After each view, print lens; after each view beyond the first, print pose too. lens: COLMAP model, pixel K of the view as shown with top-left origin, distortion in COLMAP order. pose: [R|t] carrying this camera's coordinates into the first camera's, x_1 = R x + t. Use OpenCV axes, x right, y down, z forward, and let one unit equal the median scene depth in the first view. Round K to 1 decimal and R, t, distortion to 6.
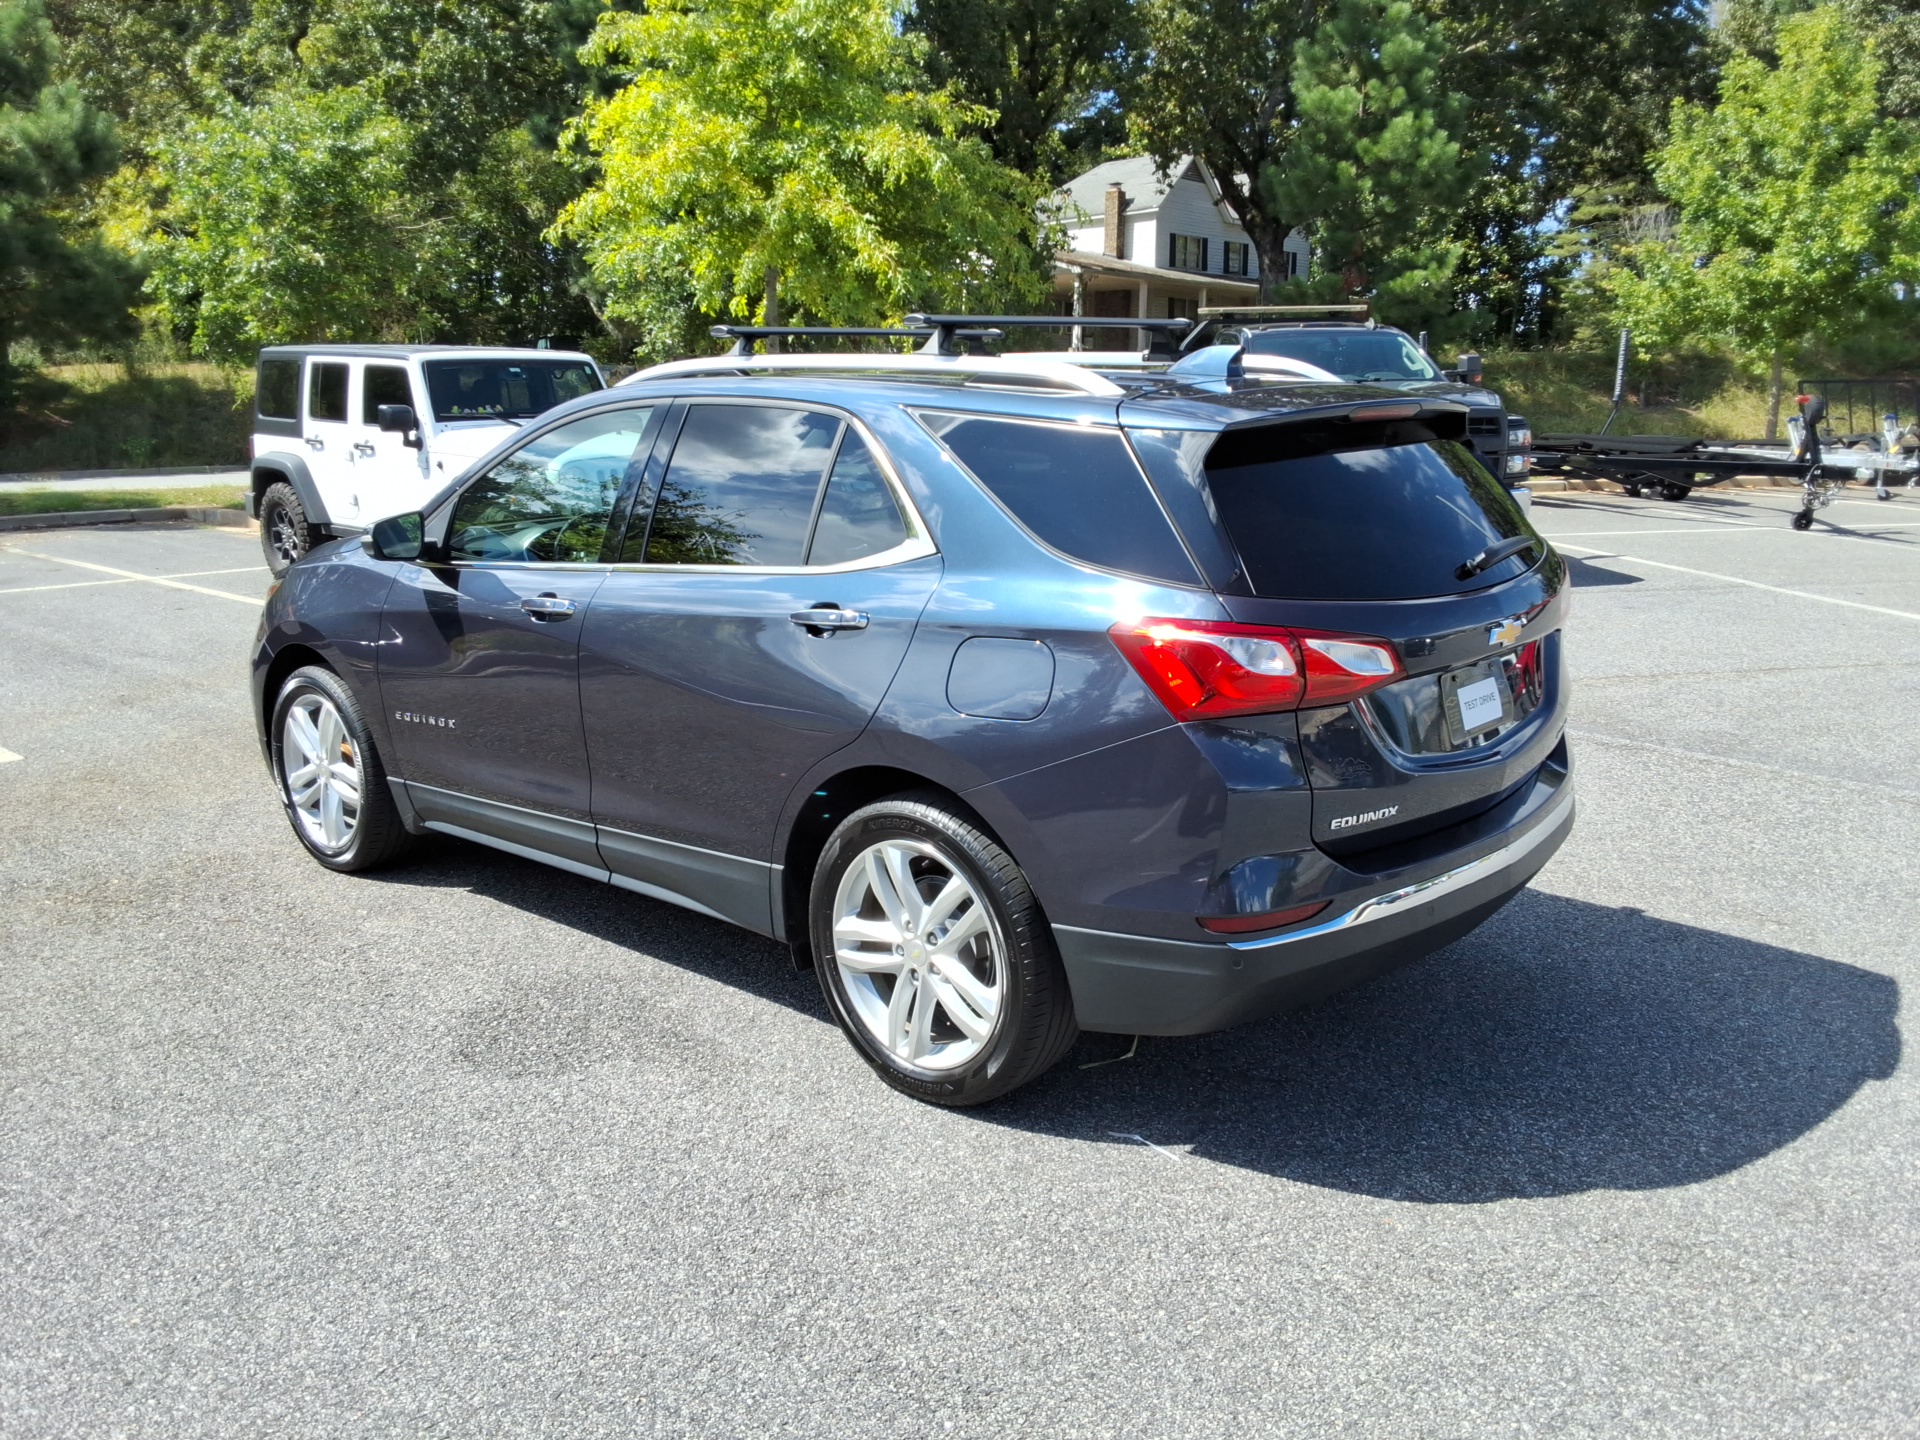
lens RADIAL K [[1546.2, 0, 971.6], [0, 1546.2, 700.9], [0, 0, 1]] dist [0.135172, -0.202707]
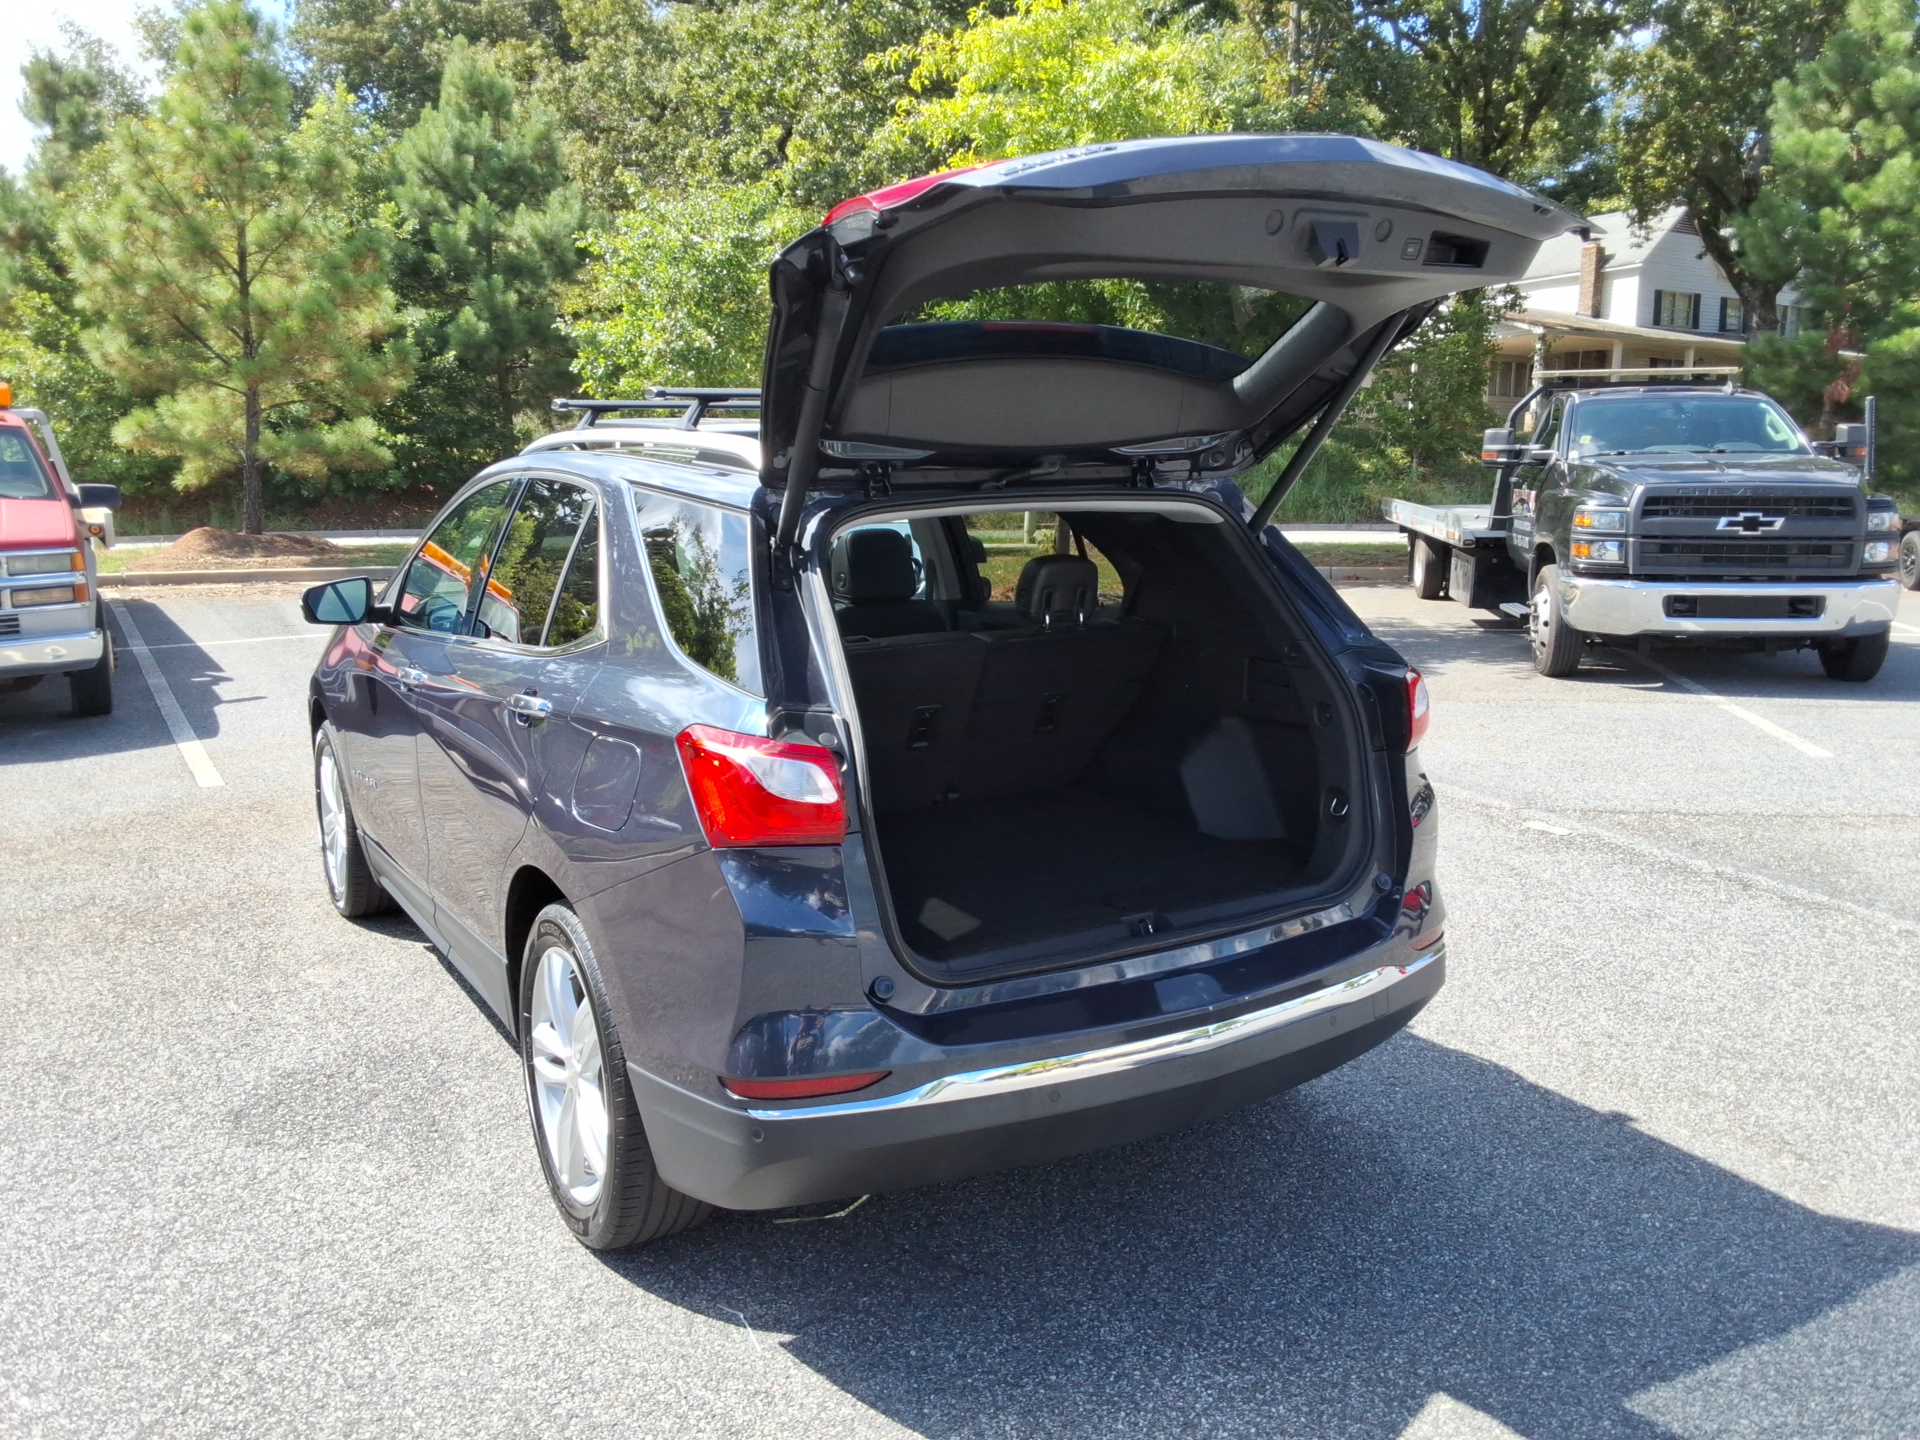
lens RADIAL K [[1546.2, 0, 971.6], [0, 1546.2, 700.9], [0, 0, 1]] dist [0.135172, -0.202707]
pose [[0.956910, 0.051695, -0.285745, 0.077560], [-0.063517, 0.997459, -0.032255, -0.007495], [0.283352, 0.049014, 0.957763, 0.029217]]
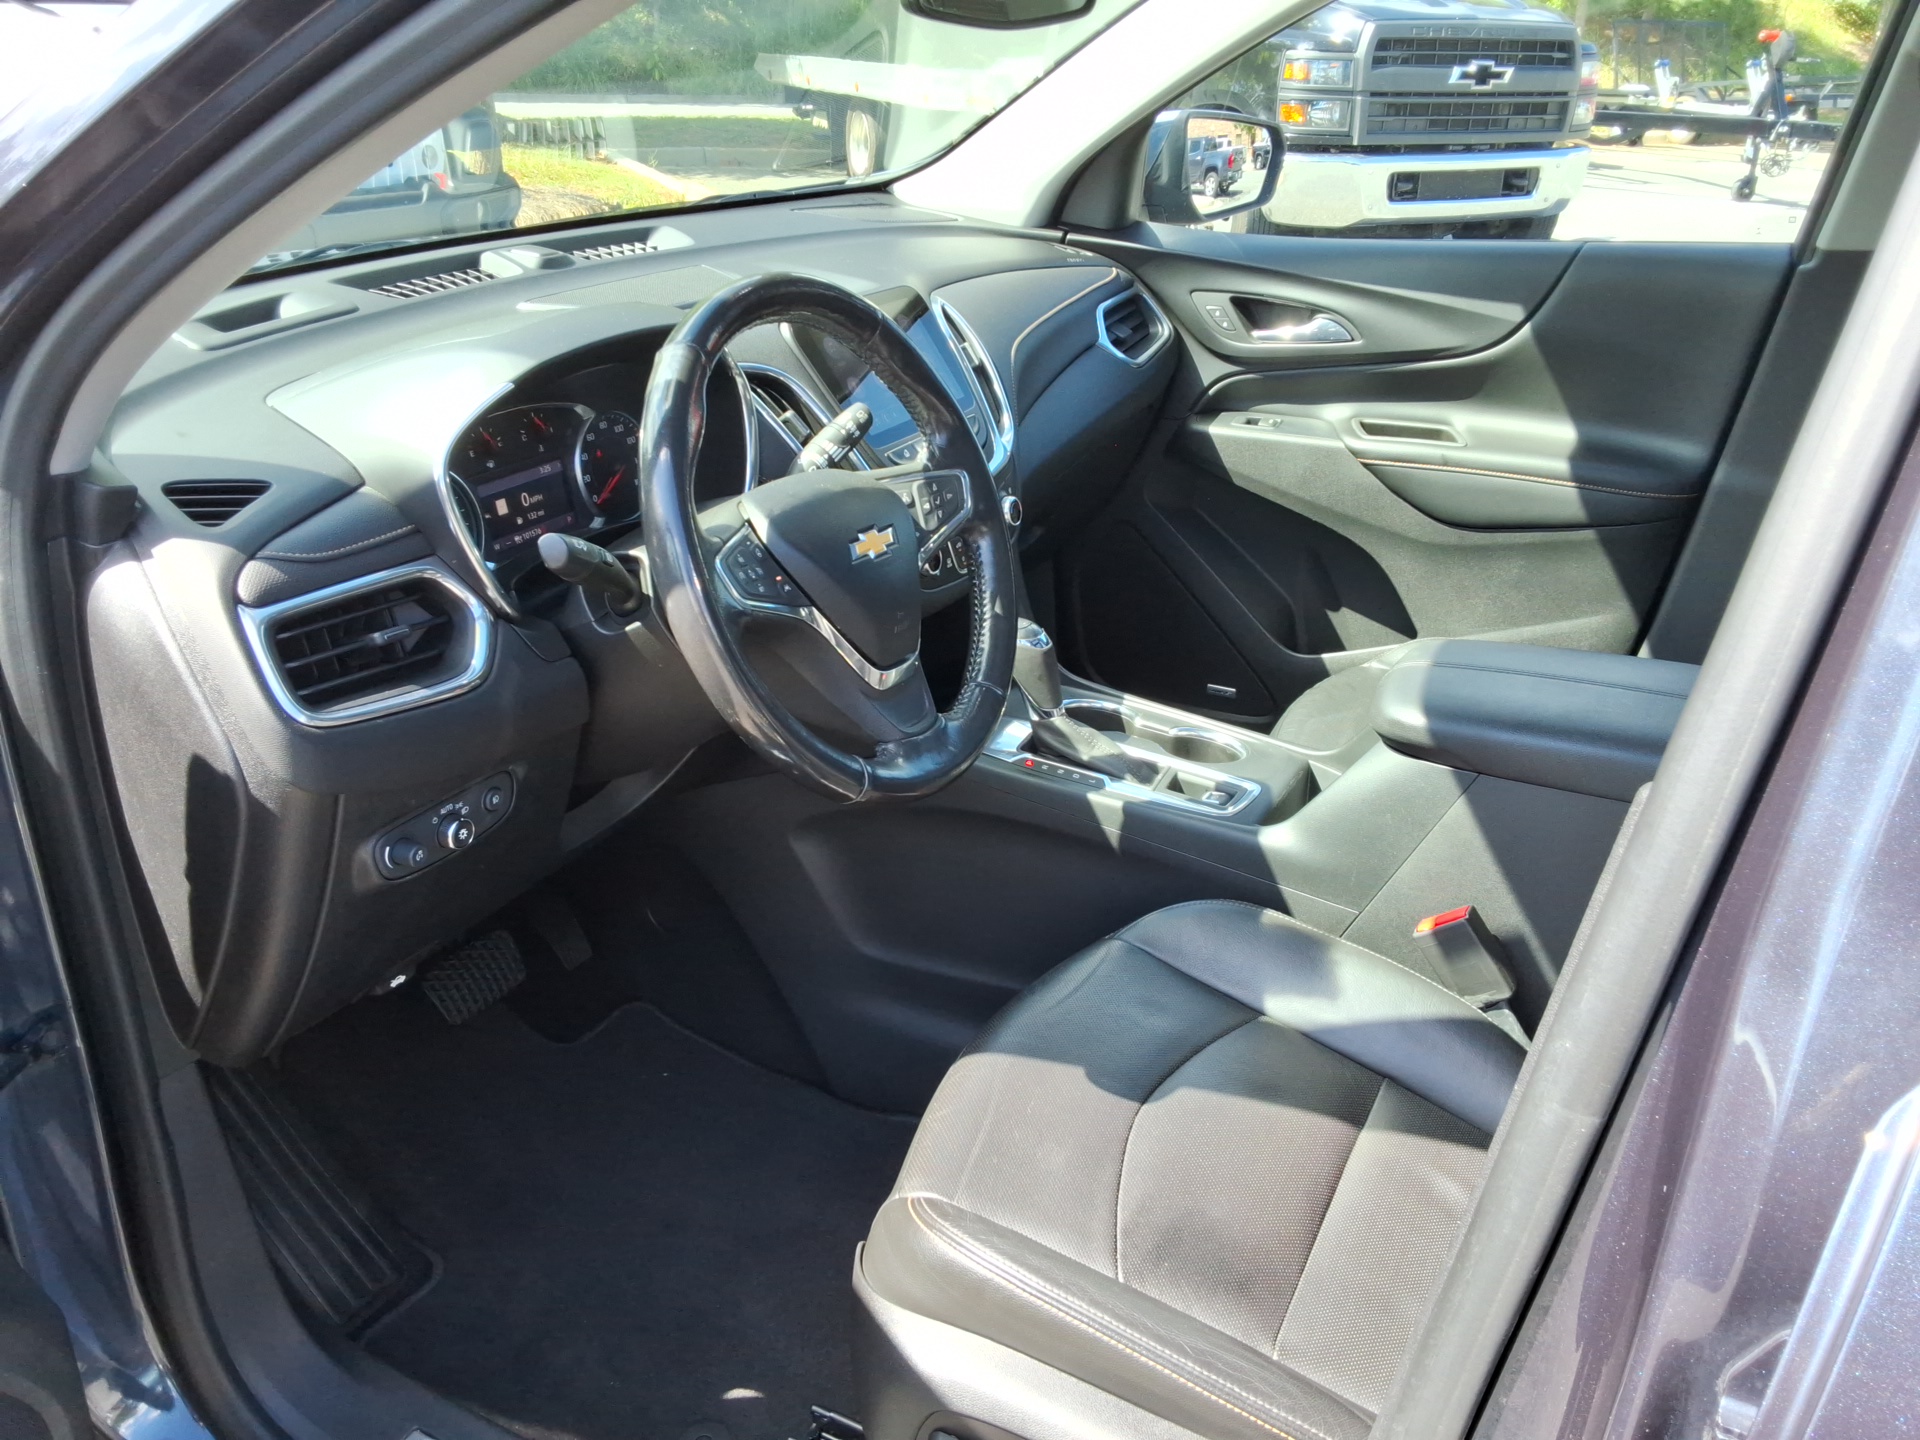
lens RADIAL K [[1546.2, 0, 971.6], [0, 1546.2, 700.9], [0, 0, 1]] dist [0.135172, -0.202707]
pose [[0.973480, -0.071797, 0.217212, -0.065610], [0.025580, 0.977684, 0.208519, -0.027500], [-0.227336, -0.197433, 0.953593, 0.197579]]
